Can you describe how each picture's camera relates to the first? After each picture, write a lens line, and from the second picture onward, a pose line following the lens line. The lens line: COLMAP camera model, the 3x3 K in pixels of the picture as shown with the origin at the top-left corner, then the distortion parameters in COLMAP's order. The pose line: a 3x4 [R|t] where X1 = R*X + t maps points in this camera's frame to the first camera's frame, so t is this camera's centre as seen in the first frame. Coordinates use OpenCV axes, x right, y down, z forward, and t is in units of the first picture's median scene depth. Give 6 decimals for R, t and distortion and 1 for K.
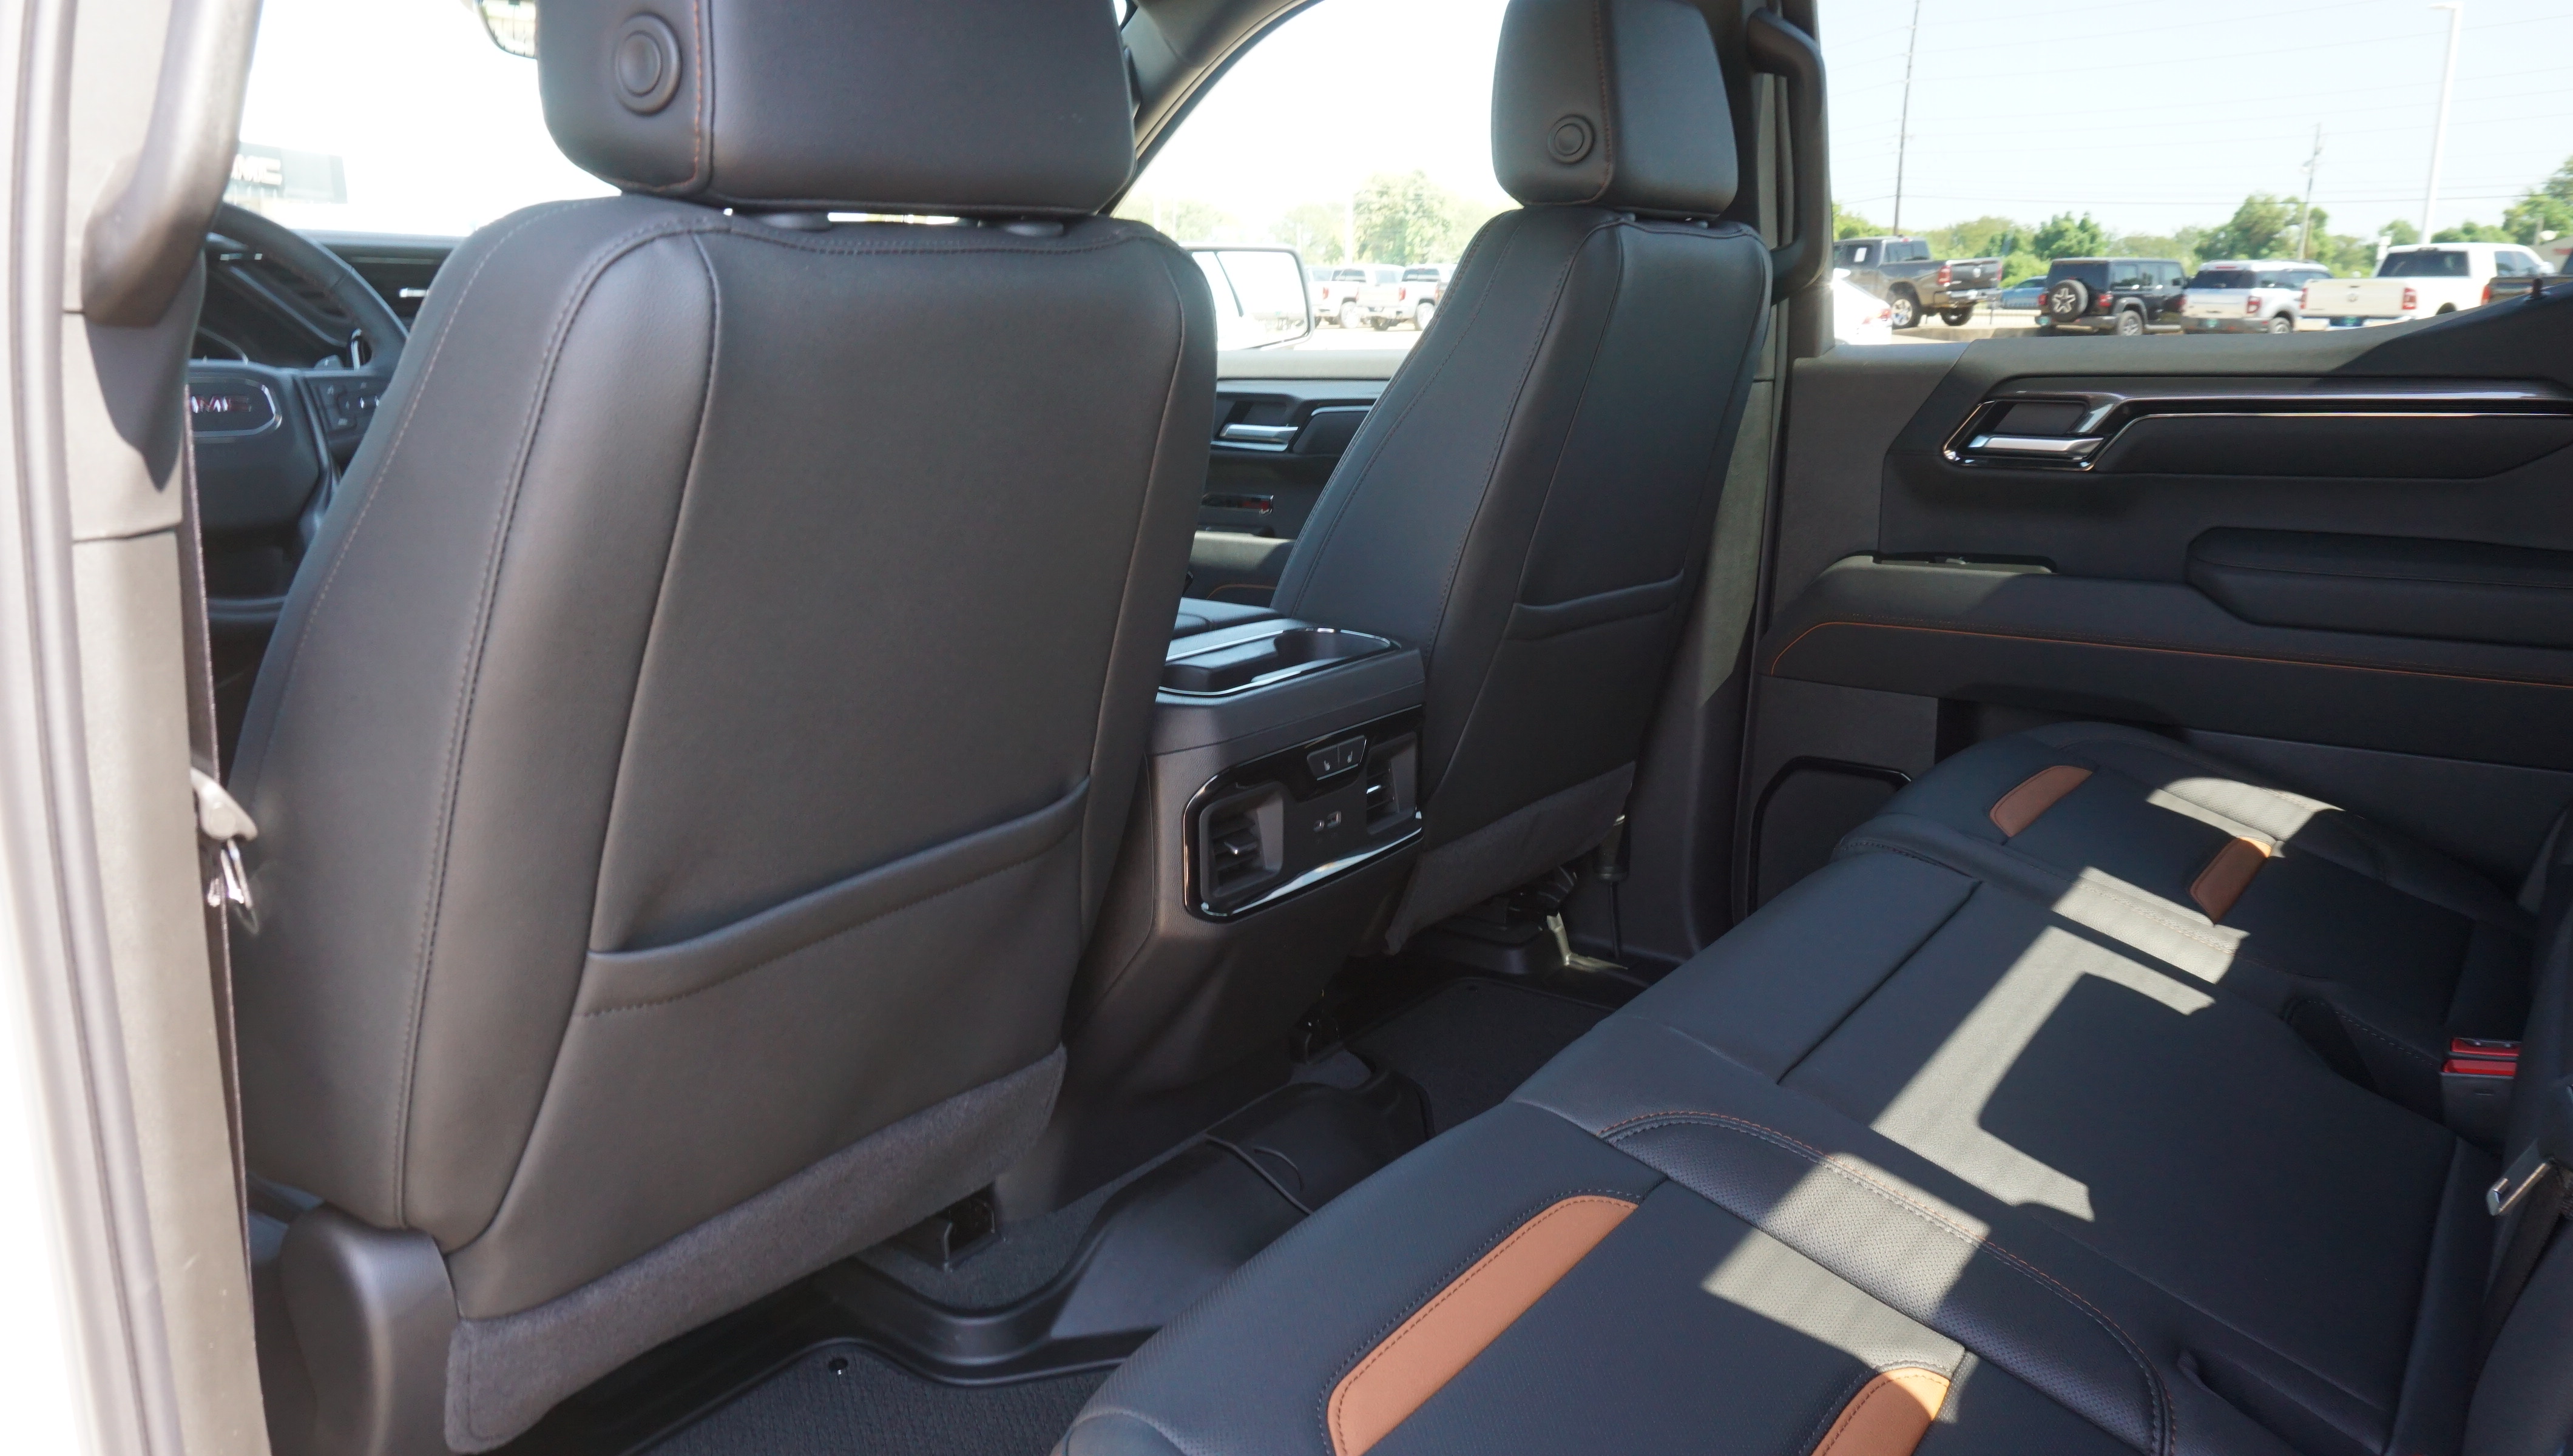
lens RADIAL K [[1751.9, 0, 1286.5], [0, 1751.9, 722.5], [0, 0, 1]] dist [-0.045128, 0.042740]
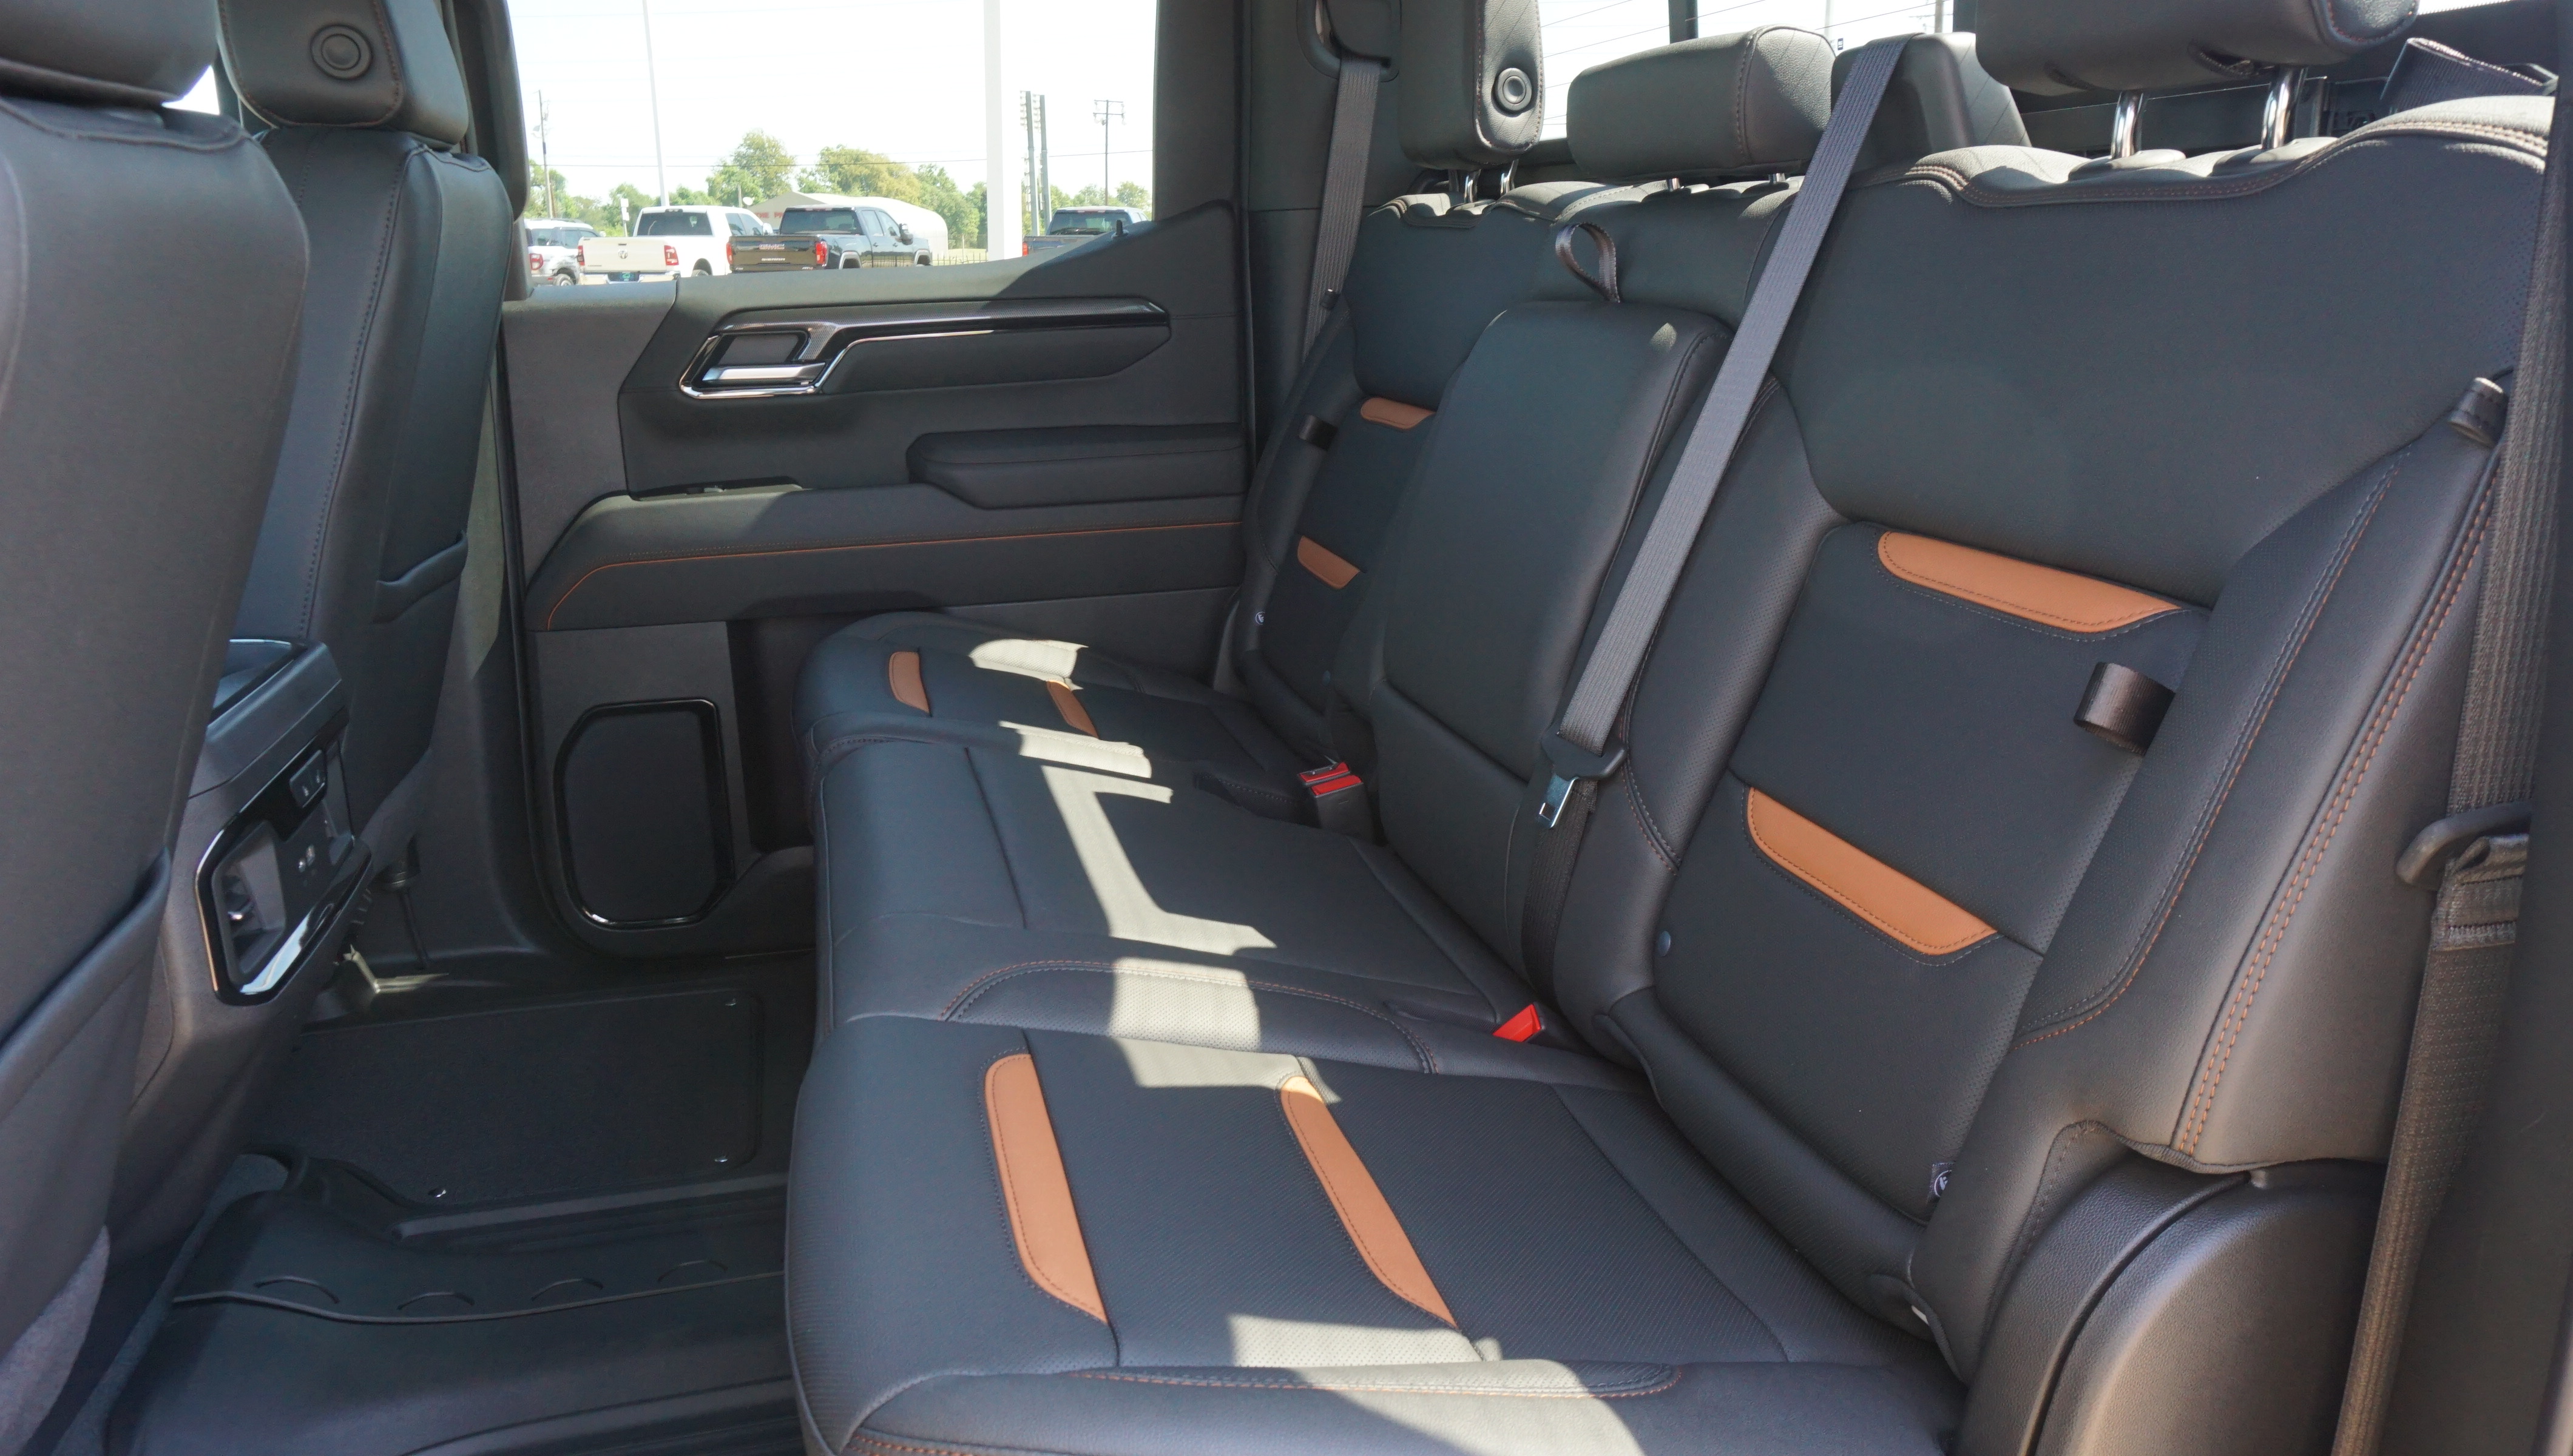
lens RADIAL K [[1751.9, 0, 1287.5], [0, 1751.9, 724.7], [0, 0, 1]] dist [-0.045128, 0.042740]
pose [[0.603321, -0.206896, 0.770193, -0.234707], [0.189817, 0.975261, 0.113292, -0.007882], [-0.774579, 0.077844, 0.627668, 0.082321]]
